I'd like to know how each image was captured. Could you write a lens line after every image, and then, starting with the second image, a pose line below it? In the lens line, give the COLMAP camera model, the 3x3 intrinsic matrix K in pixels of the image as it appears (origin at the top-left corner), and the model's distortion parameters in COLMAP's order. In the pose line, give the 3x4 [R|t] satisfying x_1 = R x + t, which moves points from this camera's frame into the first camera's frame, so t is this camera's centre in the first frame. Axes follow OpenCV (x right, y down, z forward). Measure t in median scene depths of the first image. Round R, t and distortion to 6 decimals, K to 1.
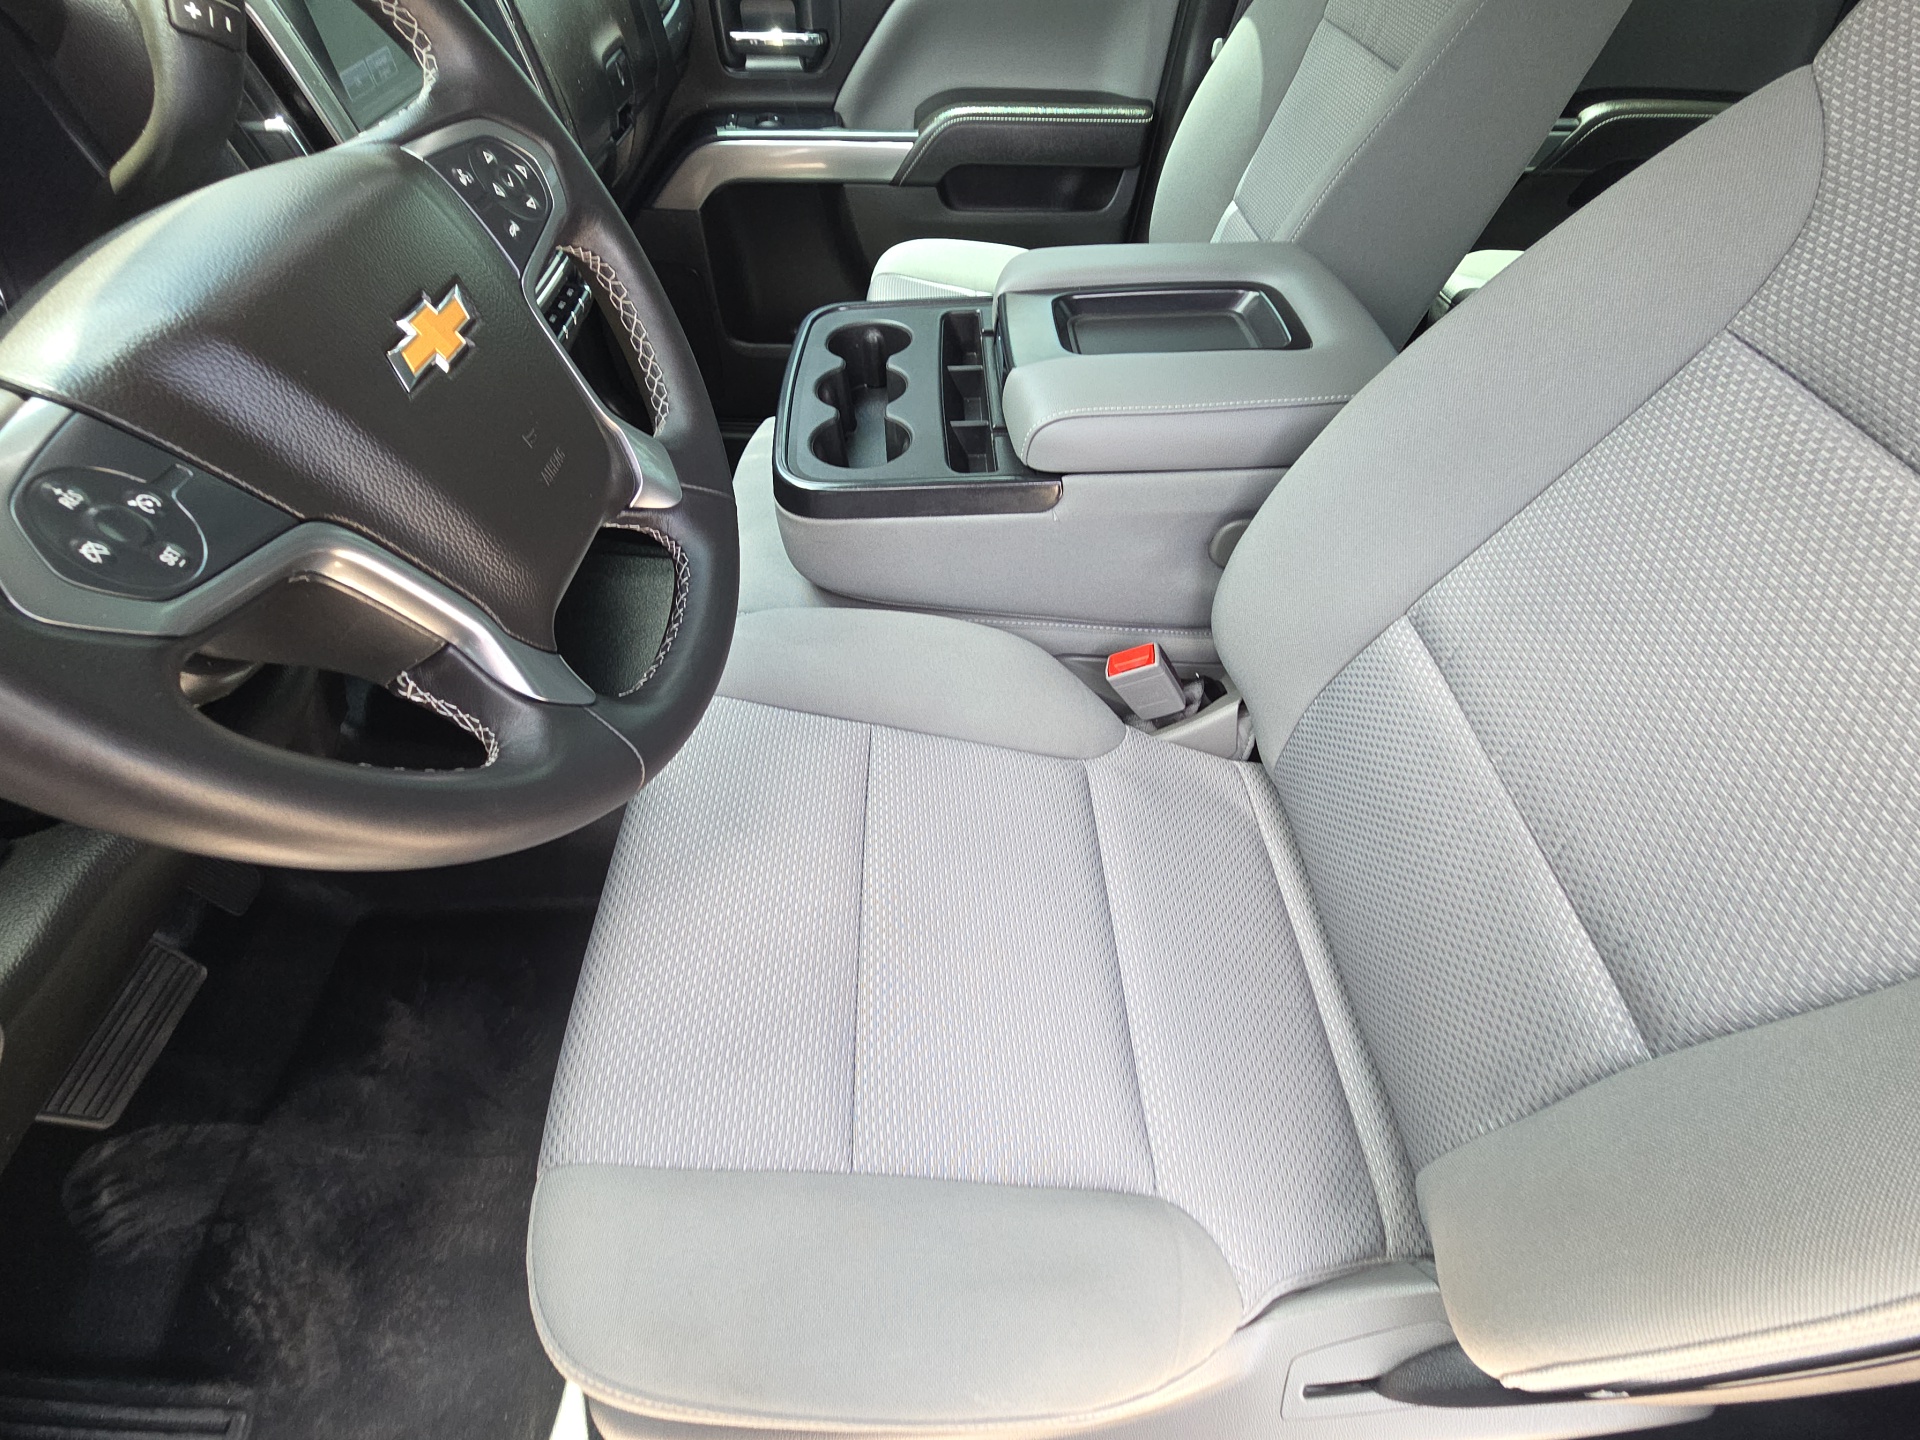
lens RADIAL K [[872.9, 0, 963.5], [0, 872.9, 713.0], [0, 0, 1]] dist [0.001514, 0.000071]
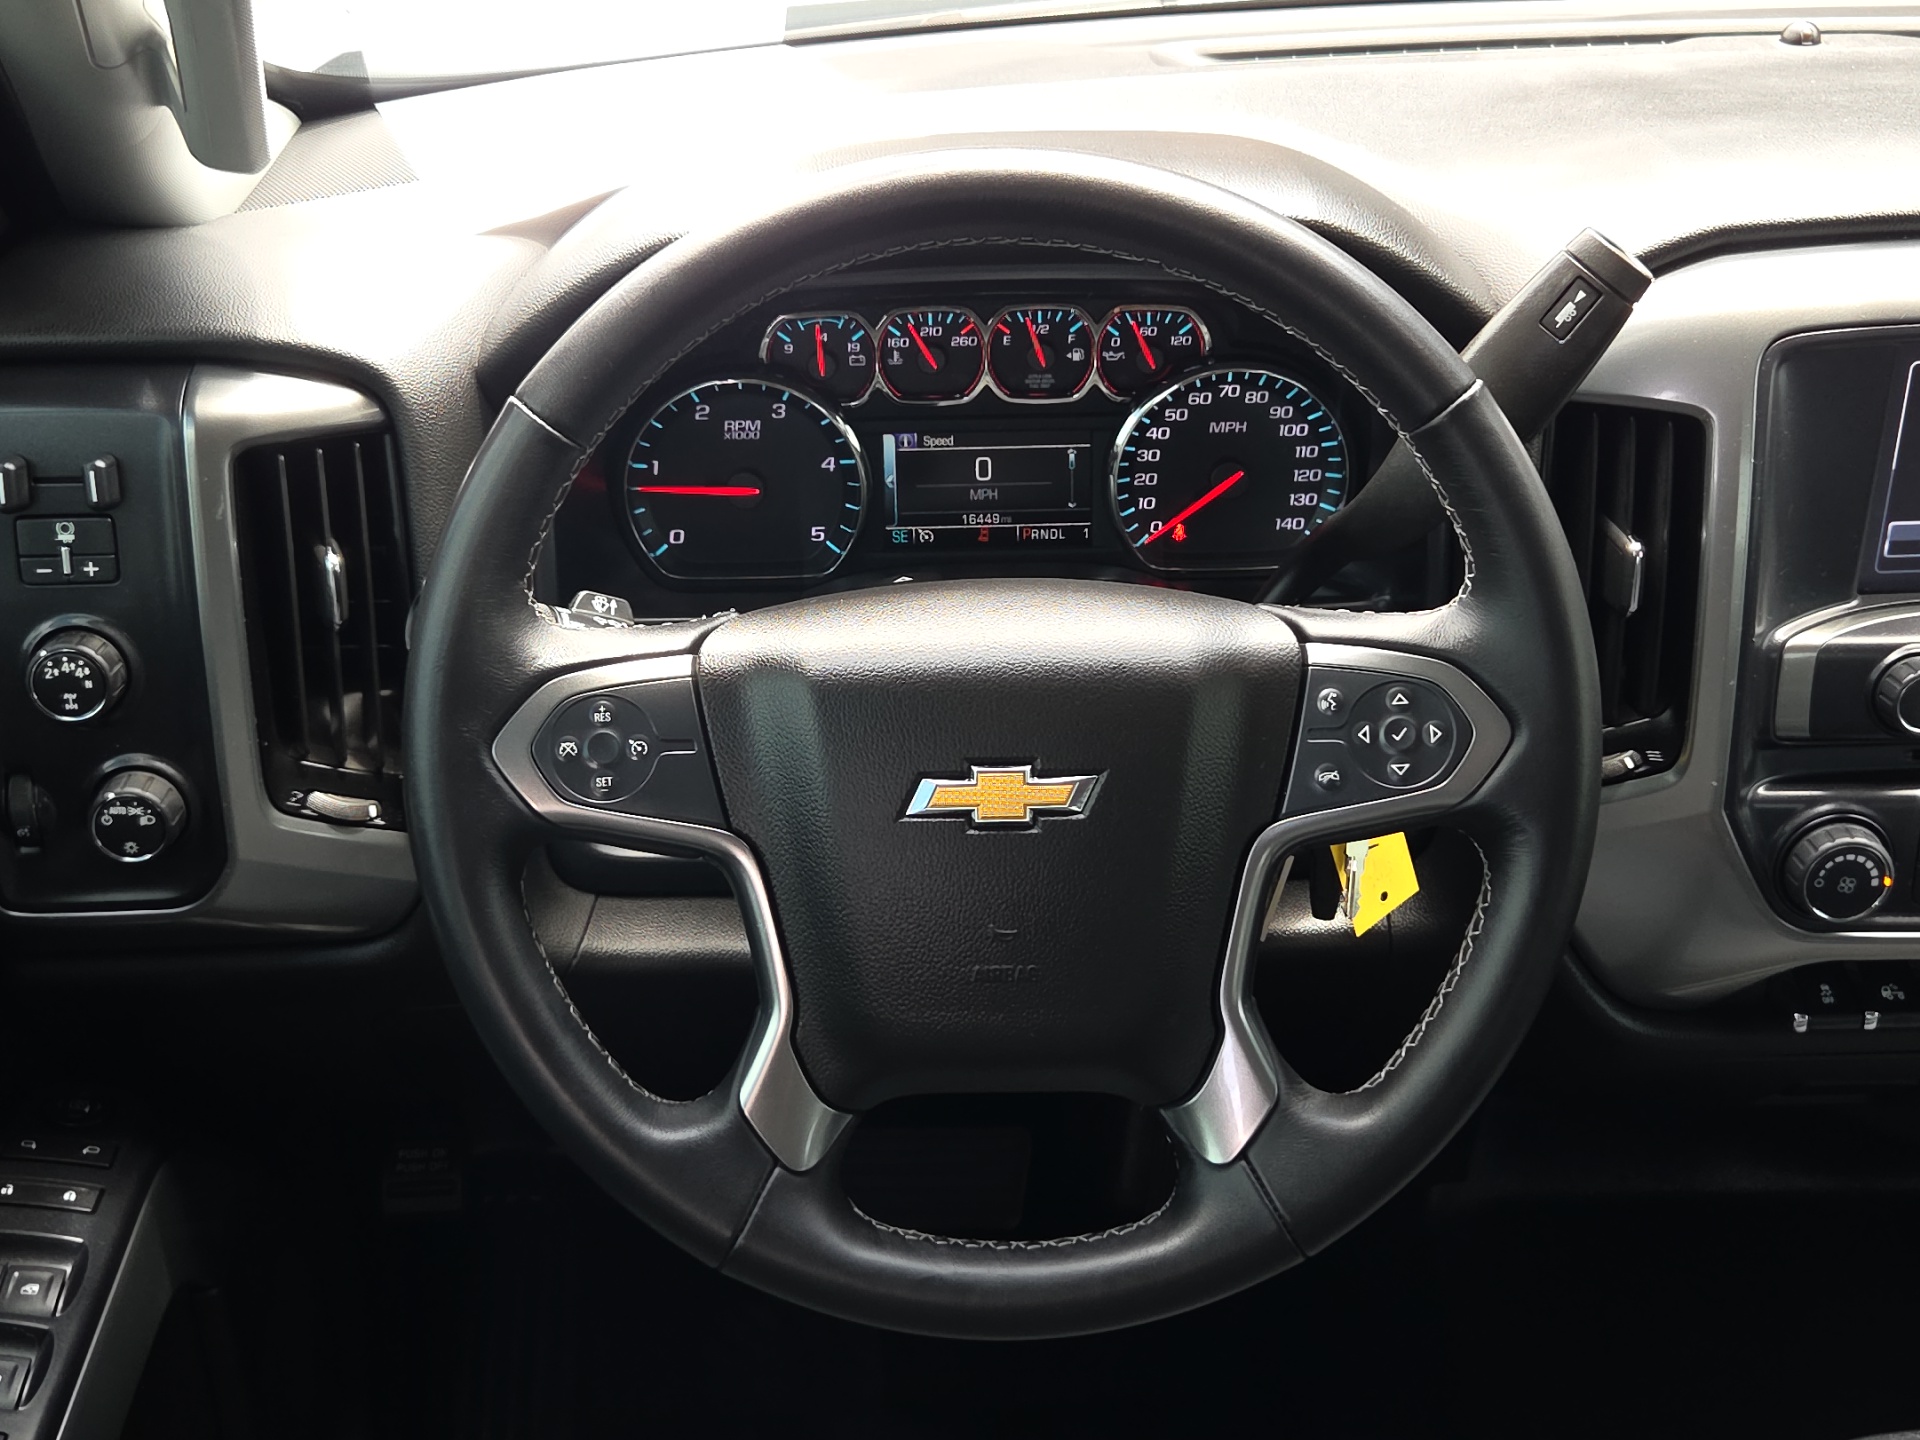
lens RADIAL K [[2451.1, 0, 960.8], [0, 2451.1, 693.4], [0, 0, 1]] dist [0.051639, 0.000000]
pose [[0.016782, 0.467099, -0.884046, 0.683925], [-0.740624, 0.599797, 0.302852, -0.532677], [0.671710, 0.649663, 0.356010, 0.000668]]
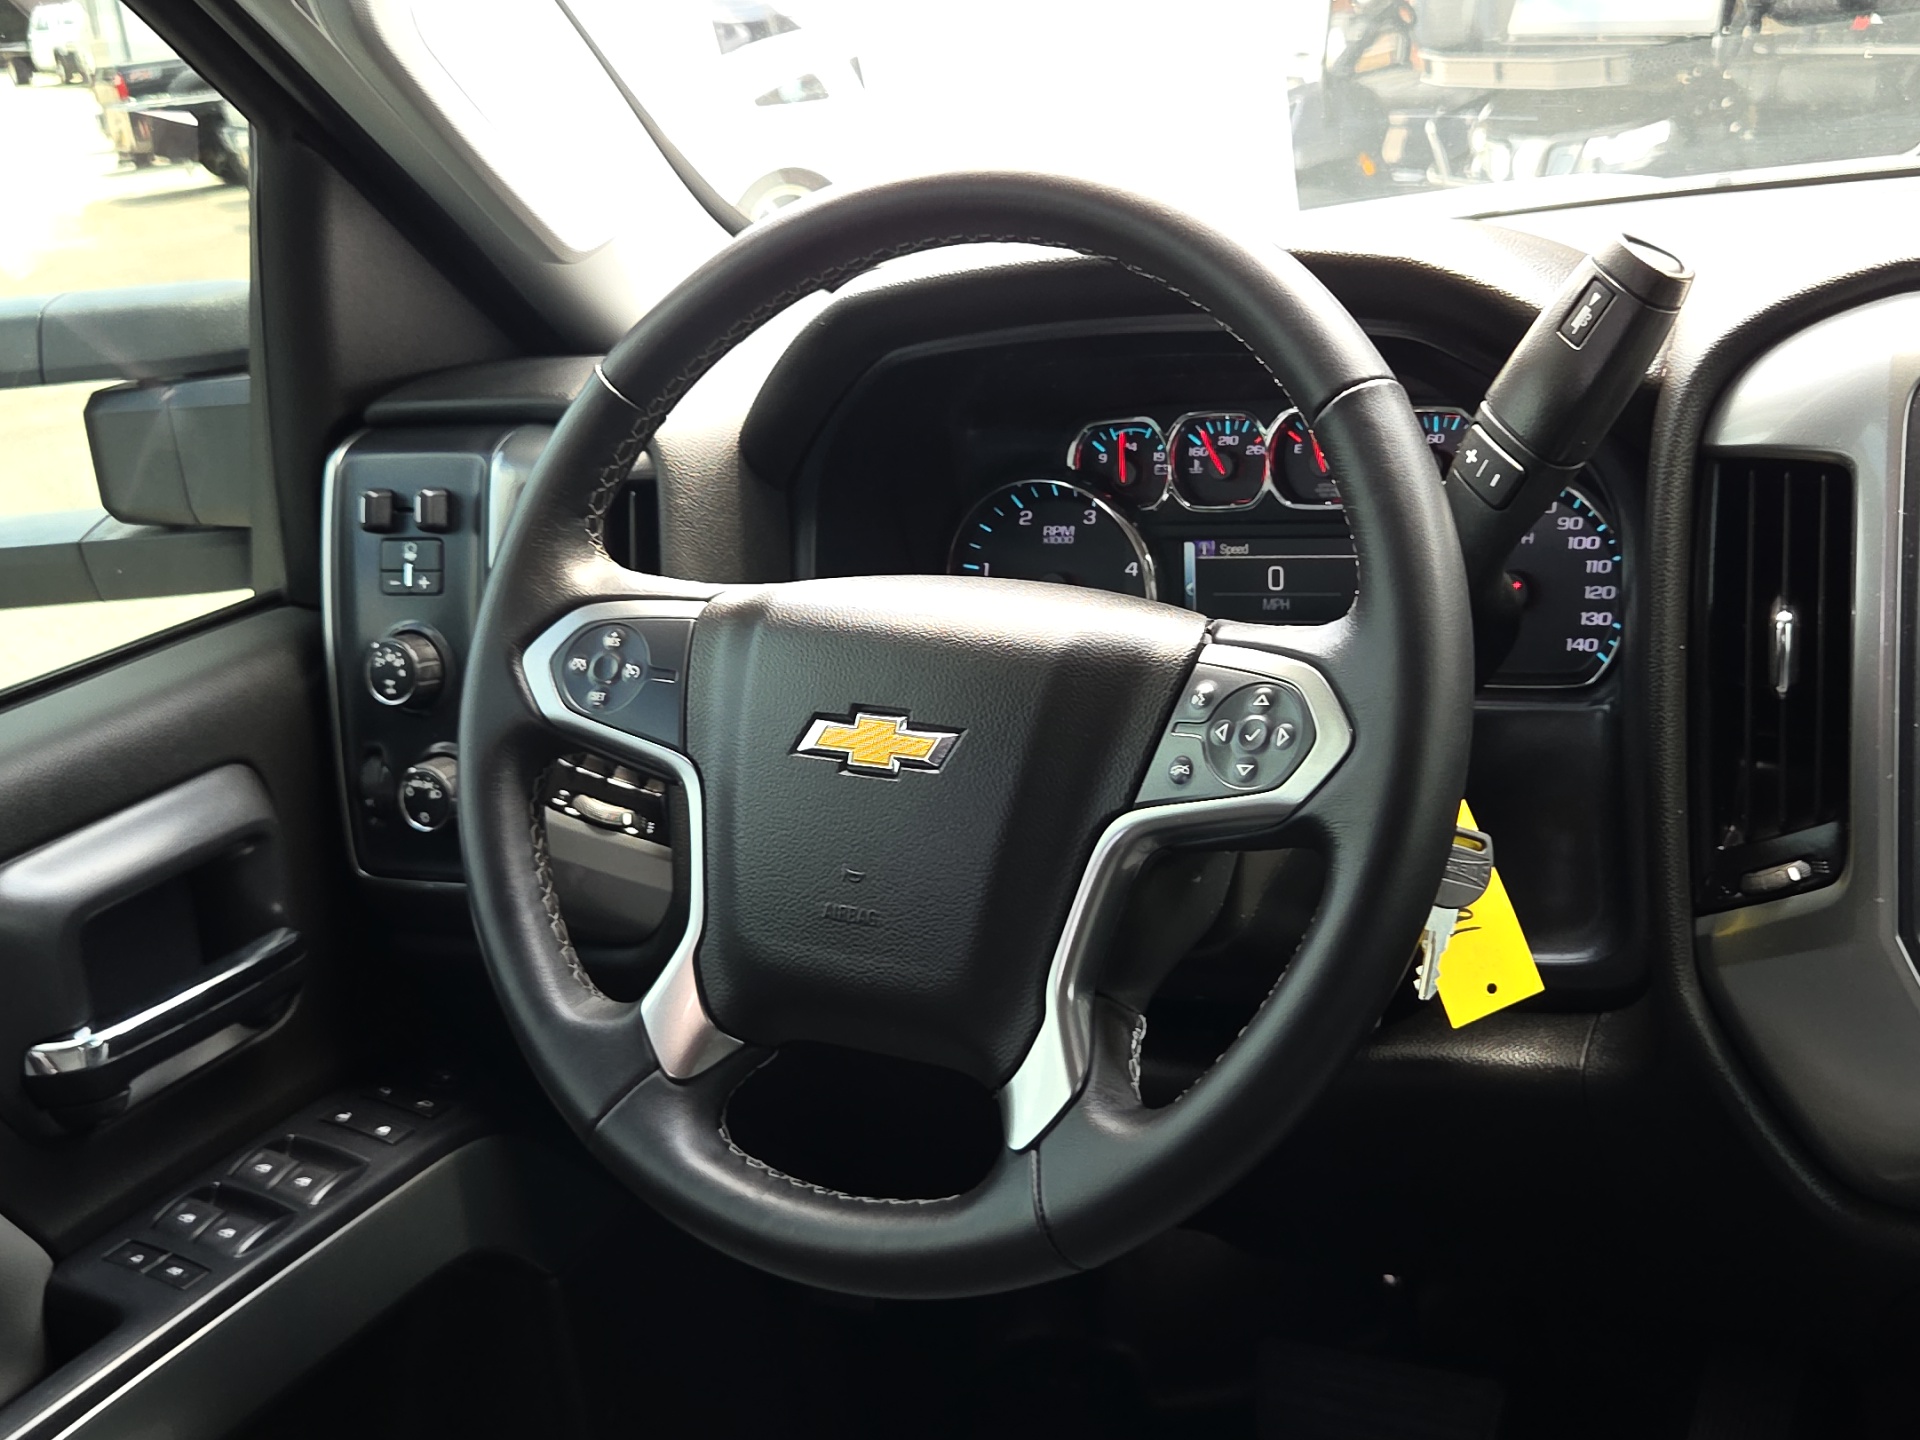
lens RADIAL K [[2451.1, 0, 933.0], [0, 2451.1, 688.6], [0, 0, 1]] dist [0.051639, 0.000000]
pose [[-0.499000, 0.277154, -0.821087, 0.651063], [-0.562693, 0.616958, 0.550218, -0.842000], [0.659072, 0.736579, -0.151910, 0.601883]]
